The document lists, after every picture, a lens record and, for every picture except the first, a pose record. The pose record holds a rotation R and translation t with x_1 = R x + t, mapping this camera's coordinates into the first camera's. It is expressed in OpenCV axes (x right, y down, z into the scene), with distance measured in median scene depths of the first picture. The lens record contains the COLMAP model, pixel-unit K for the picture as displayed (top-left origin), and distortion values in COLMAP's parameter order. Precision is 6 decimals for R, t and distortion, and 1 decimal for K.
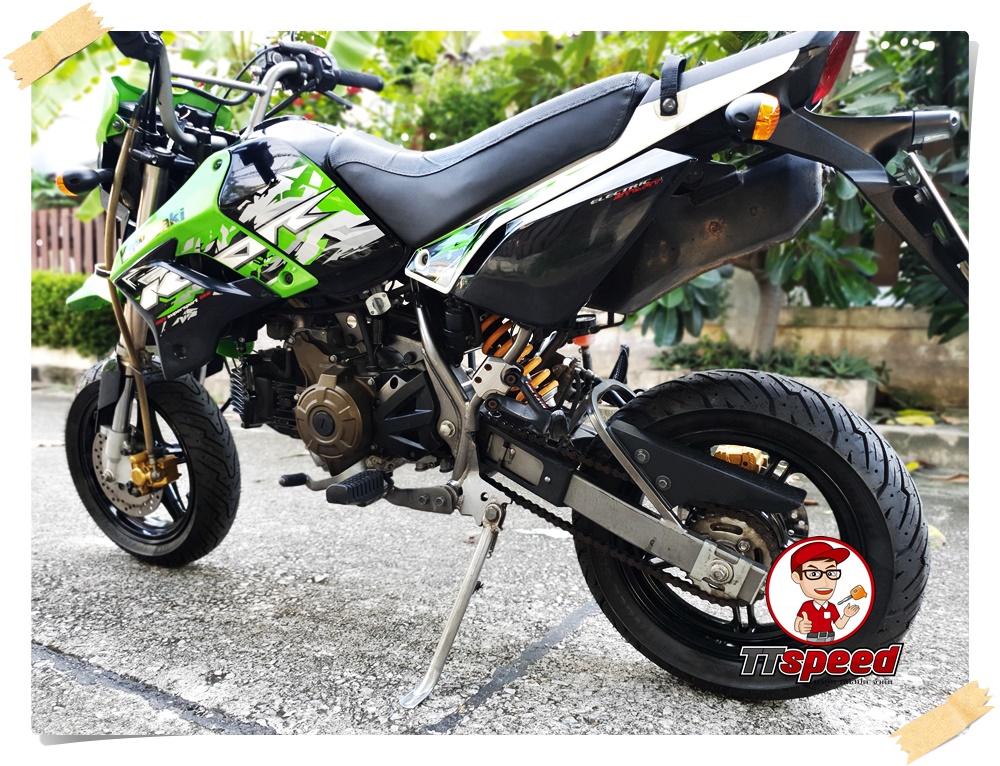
lens RADIAL K [[810.5, 0, 567.8], [0, 810.5, 383.1], [0, 0, 1]] dist [0.060385, -0.126755]
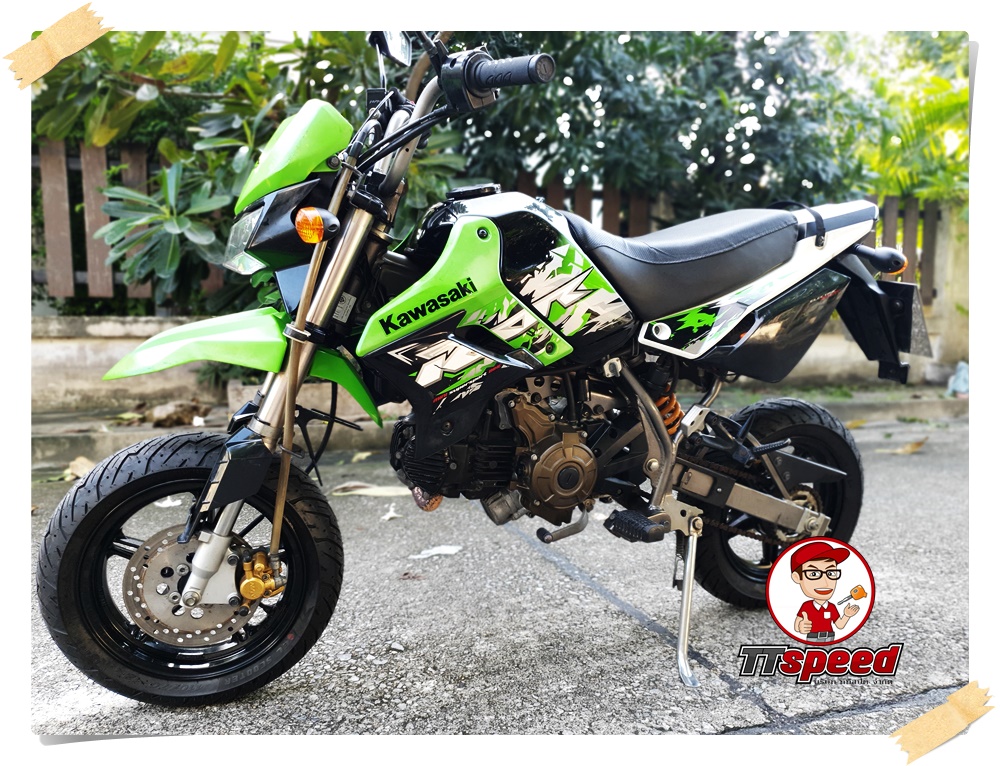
lens RADIAL K [[739.9, 0, 497.8], [0, 739.9, 387.1], [0, 0, 1]] dist [0.044150, -0.088425]
pose [[0.666366, -0.077015, 0.741637, -1.115194], [0.055231, 0.997017, 0.053909, -0.134530], [-0.743577, 0.005038, 0.668632, 0.404813]]
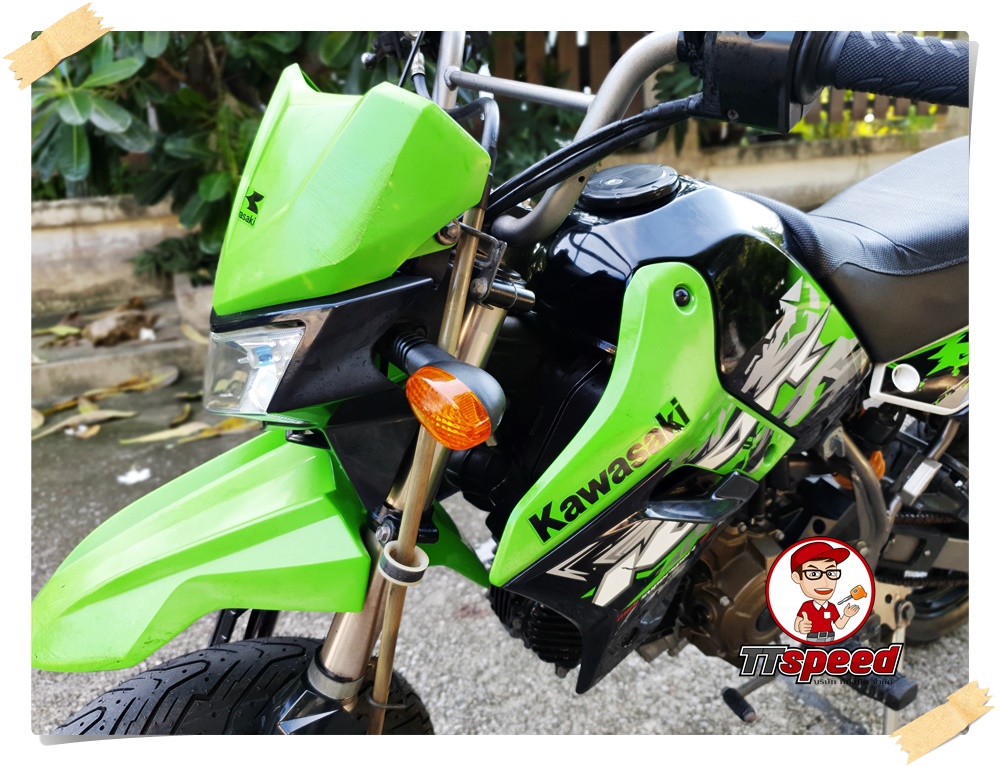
lens RADIAL K [[739.9, 0, 497.8], [0, 739.9, 387.1], [0, 0, 1]] dist [0.044150, -0.088425]
pose [[0.608086, -0.306453, 0.732337, -0.885481], [0.107240, 0.945742, 0.306710, -0.379991], [-0.786594, -0.107970, 0.607957, 0.819689]]
